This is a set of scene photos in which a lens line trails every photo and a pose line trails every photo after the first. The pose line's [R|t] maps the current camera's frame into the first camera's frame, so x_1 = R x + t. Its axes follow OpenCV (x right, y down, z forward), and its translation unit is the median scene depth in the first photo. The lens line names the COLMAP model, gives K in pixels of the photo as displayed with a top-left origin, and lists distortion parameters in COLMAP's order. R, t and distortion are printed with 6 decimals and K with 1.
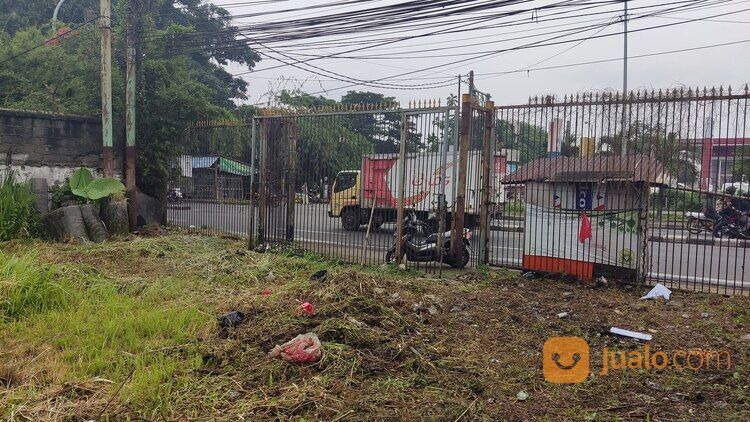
lens RADIAL K [[571.6, 0, 375.0], [0, 571.6, 211.0], [0, 0, 1]] dist [0.099010, -0.002977]
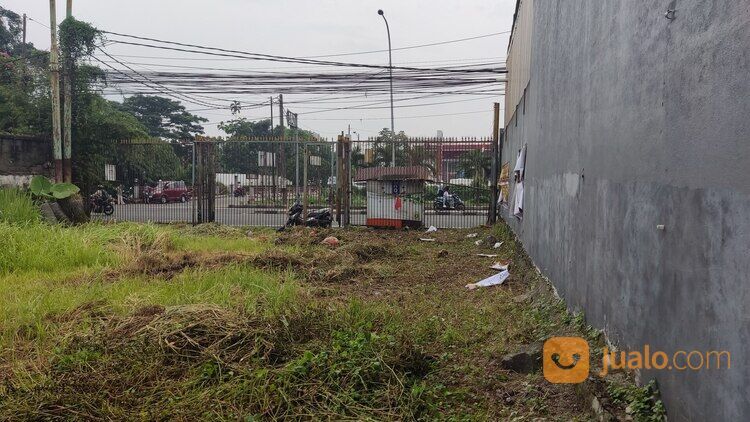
lens RADIAL K [[571.6, 0, 375.0], [0, 571.6, 211.0], [0, 0, 1]] dist [0.099010, -0.002977]
pose [[0.915748, -0.040308, 0.399726, -0.340201], [0.039577, 0.999166, 0.010086, 0.023429], [-0.399799, 0.006584, 0.916579, -0.532495]]
